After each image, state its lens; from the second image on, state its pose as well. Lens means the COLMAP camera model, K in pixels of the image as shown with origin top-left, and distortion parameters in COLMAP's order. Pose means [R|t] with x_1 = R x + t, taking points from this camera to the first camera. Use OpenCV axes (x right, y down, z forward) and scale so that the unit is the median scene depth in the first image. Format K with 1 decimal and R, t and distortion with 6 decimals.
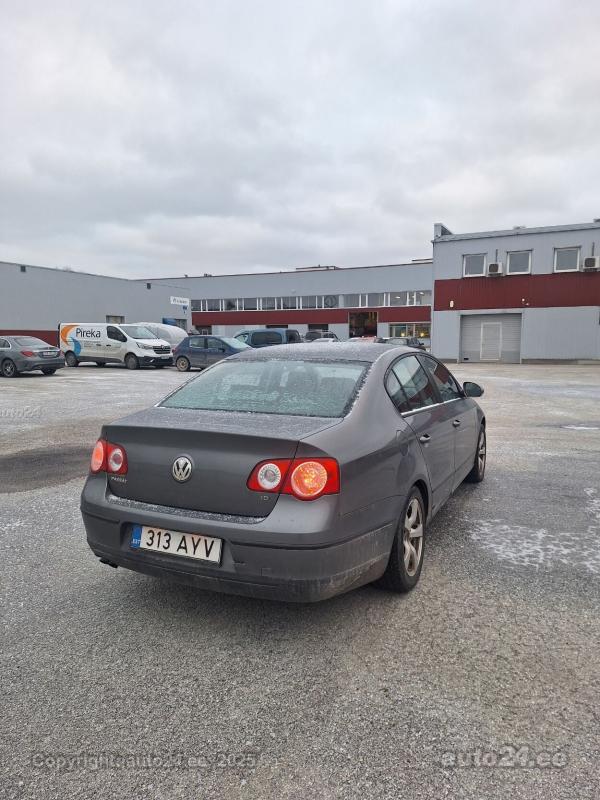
lens RADIAL K [[607.1, 0, 295.8], [0, 607.1, 400.6], [0, 0, 1]] dist [0.078065, -0.115872]
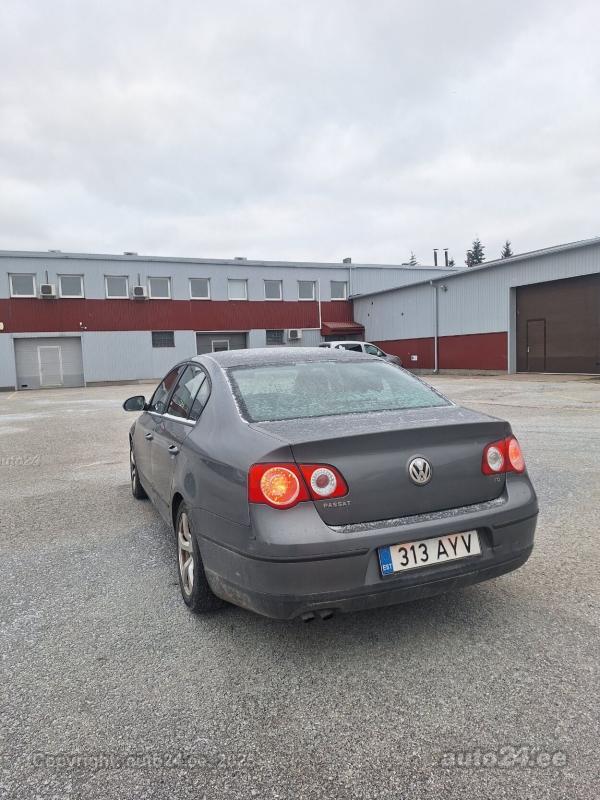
lens RADIAL K [[607.1, 0, 295.8], [0, 607.1, 400.6], [0, 0, 1]] dist [0.078065, -0.115872]
pose [[0.606023, -0.074286, 0.791971, -0.923444], [0.114815, 0.993373, 0.005319, -0.017567], [-0.787118, 0.087707, 0.610535, 0.521537]]
